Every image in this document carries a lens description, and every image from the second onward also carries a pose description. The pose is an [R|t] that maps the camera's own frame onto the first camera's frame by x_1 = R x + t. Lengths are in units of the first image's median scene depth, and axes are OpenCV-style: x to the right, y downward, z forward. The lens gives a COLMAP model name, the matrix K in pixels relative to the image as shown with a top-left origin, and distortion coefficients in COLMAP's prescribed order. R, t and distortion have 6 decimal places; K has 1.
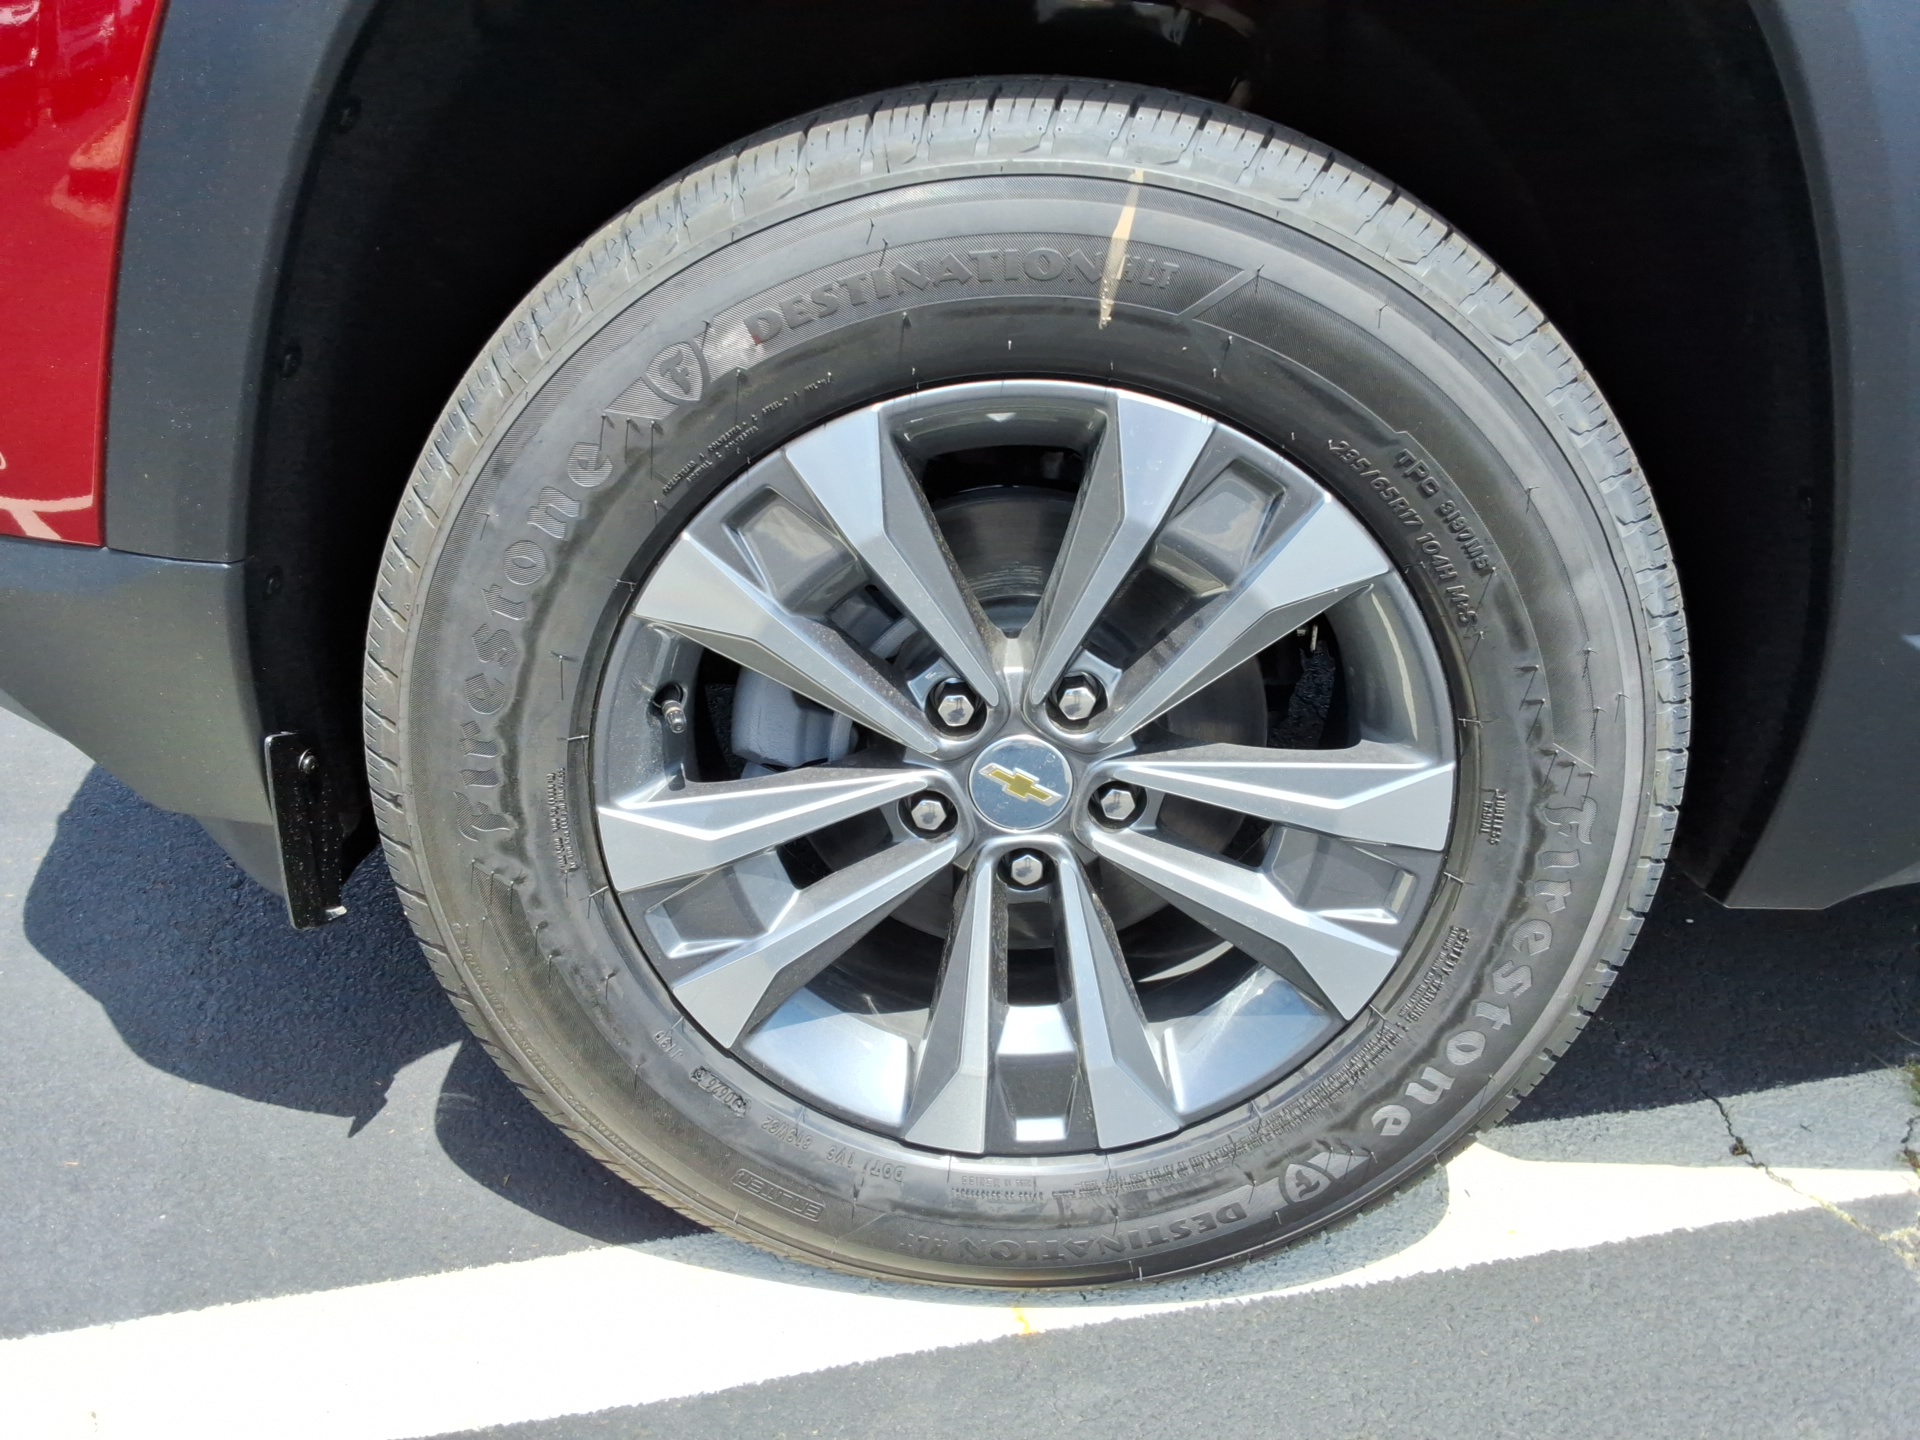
lens RADIAL K [[1527.8, 0, 968.3], [0, 1527.8, 713.4], [0, 0, 1]] dist [0.101041, -0.159862]
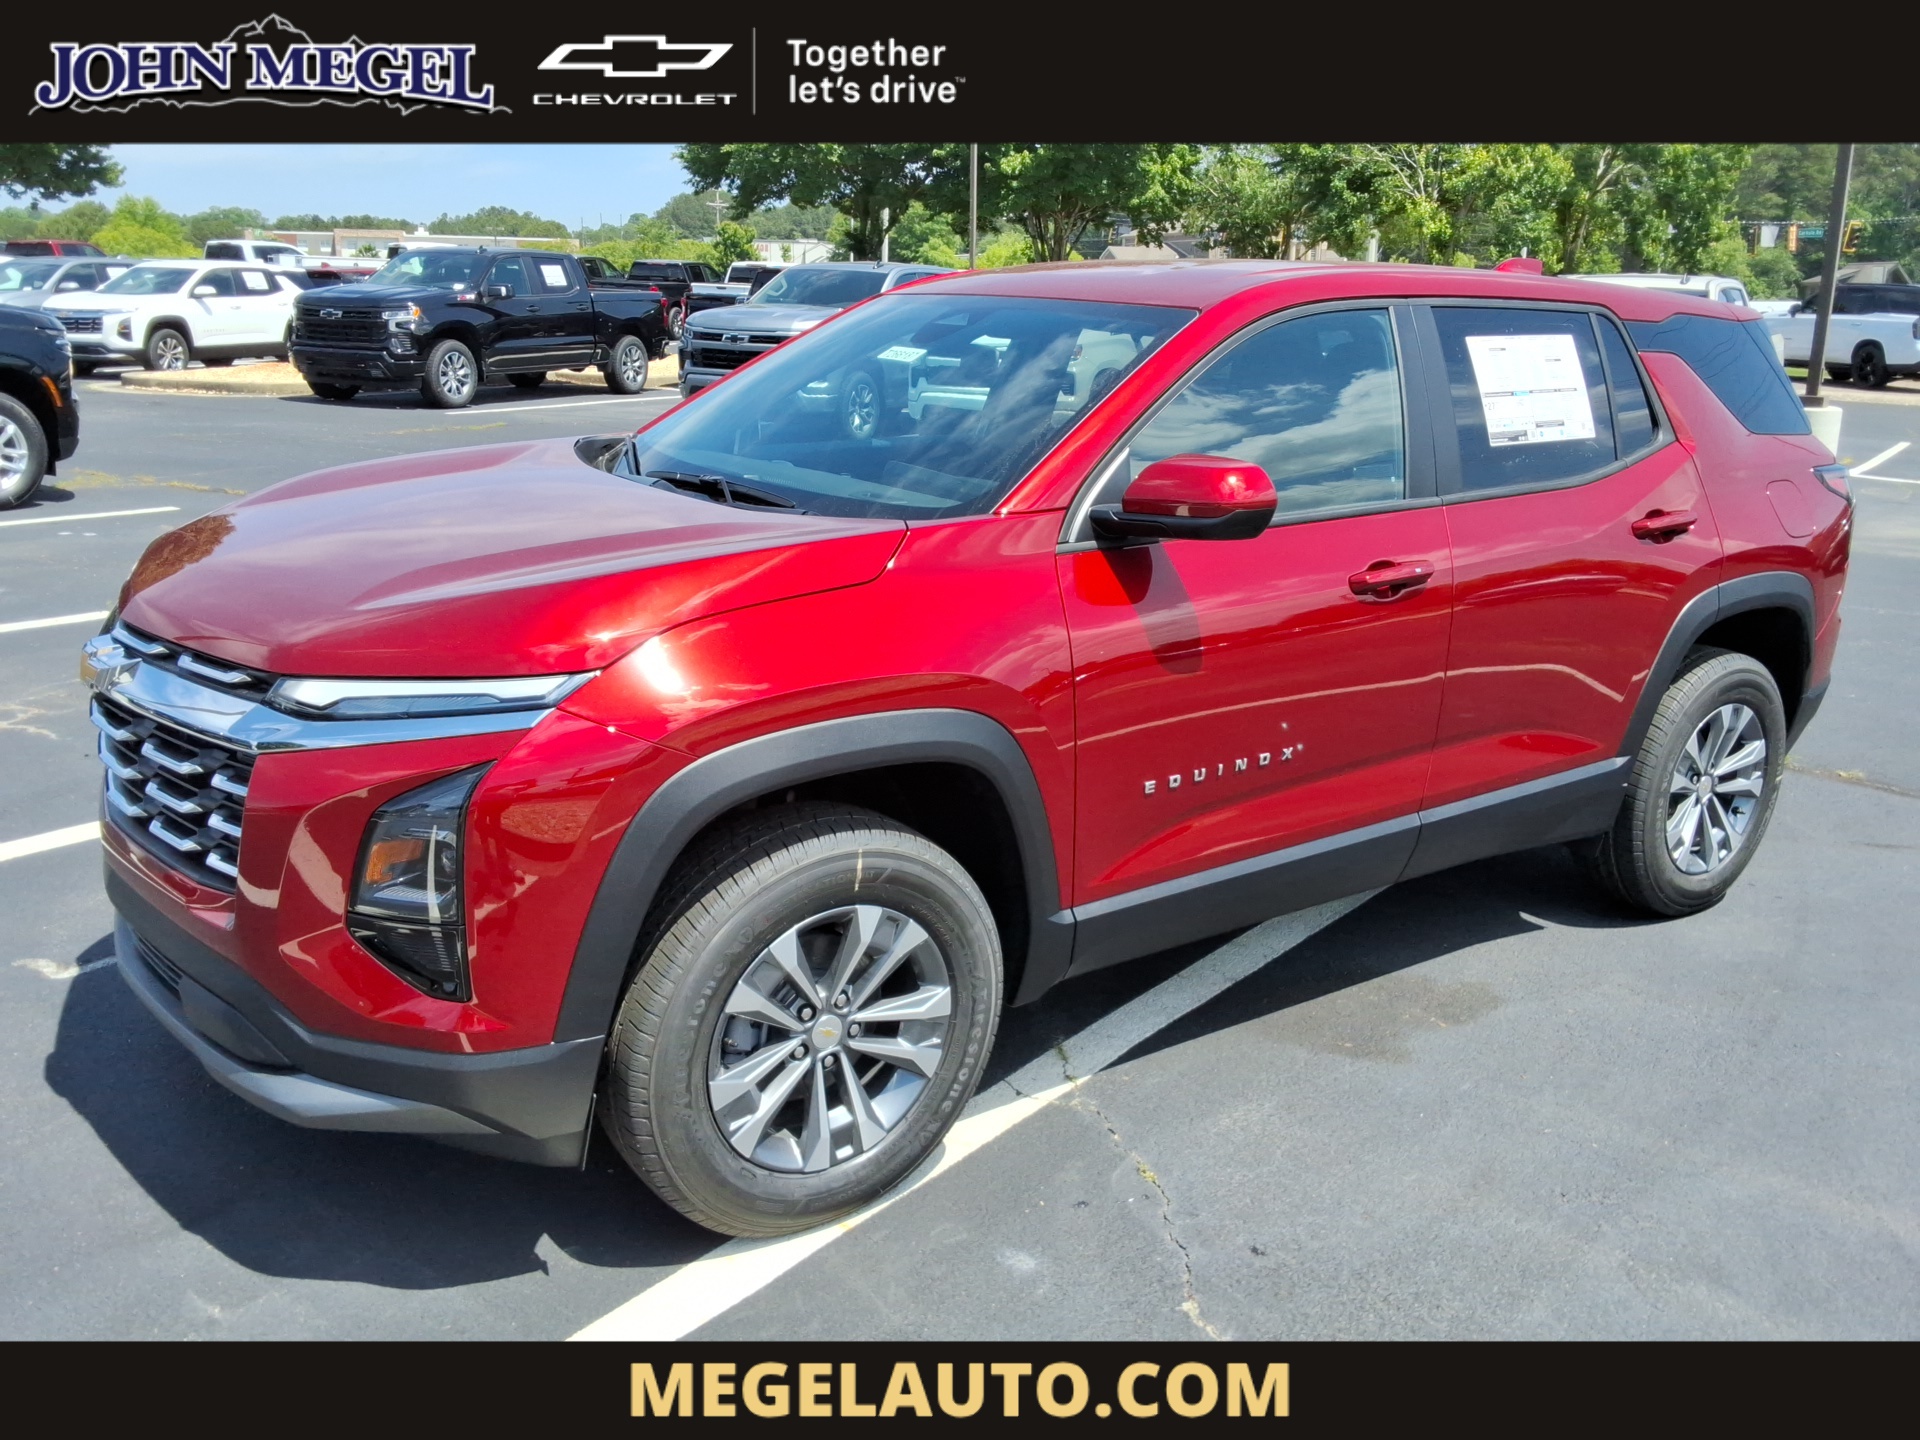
lens RADIAL K [[1527.8, 0, 968.3], [0, 1527.8, 713.4], [0, 0, 1]] dist [0.101041, -0.159862]
pose [[0.800417, -0.167395, 0.575596, -1.351530], [0.231415, 0.972069, -0.039106, -0.373666], [-0.552973, 0.164503, 0.816798, -1.677327]]
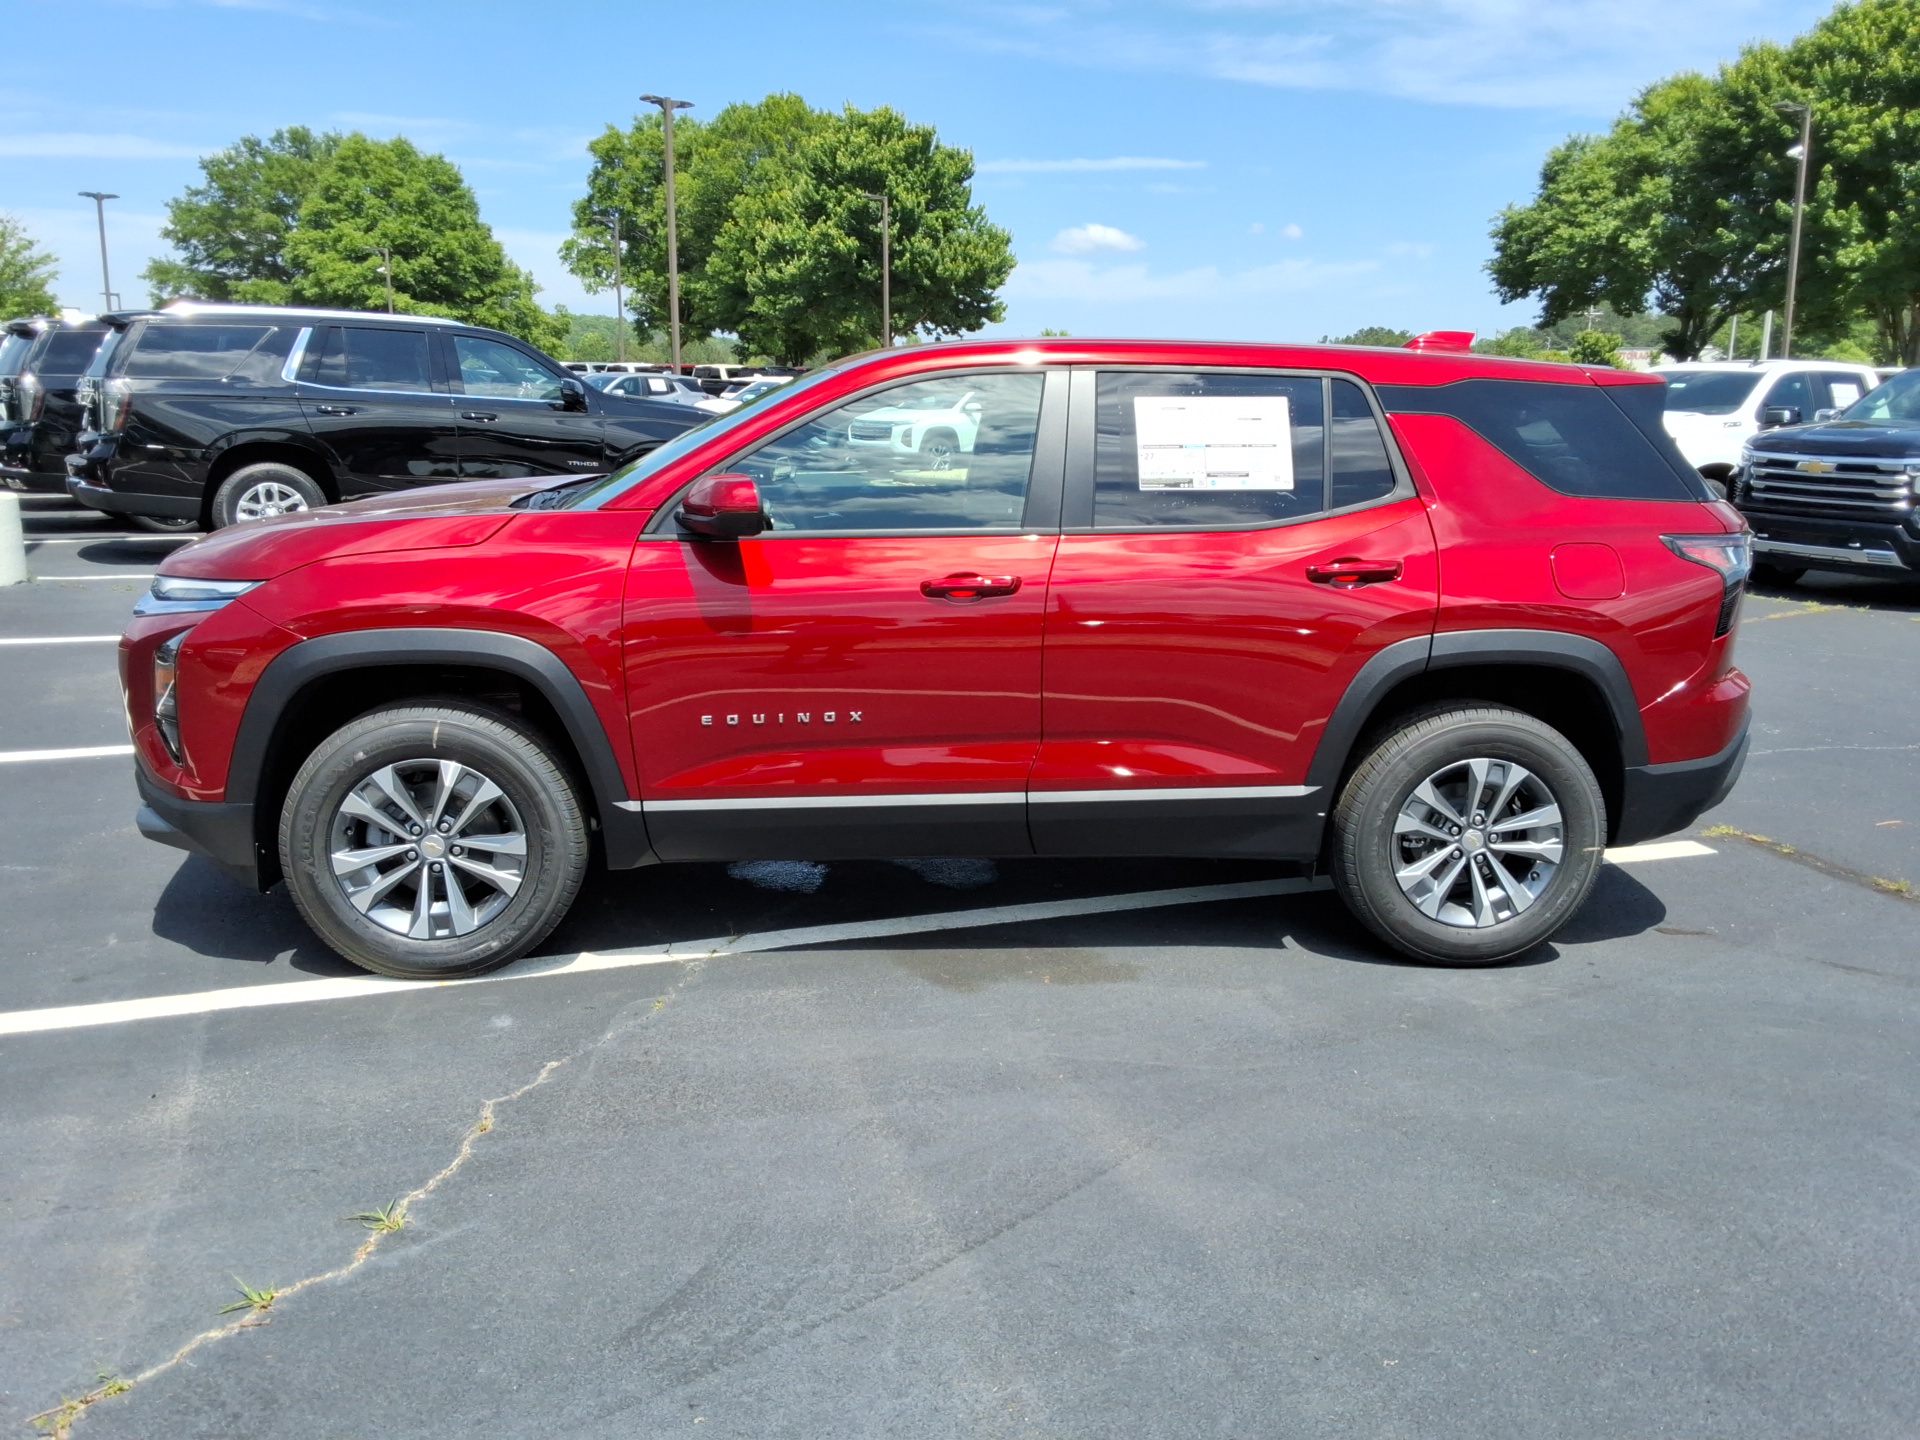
lens RADIAL K [[1551.2, 0, 972.7], [0, 1551.2, 693.9], [0, 0, 1]] dist [0.101787, -0.162492]
pose [[0.993399, -0.038133, 0.108182, 1.108112], [0.059289, 0.978068, -0.199667, 0.609828], [-0.098195, 0.204763, 0.973874, -3.645417]]
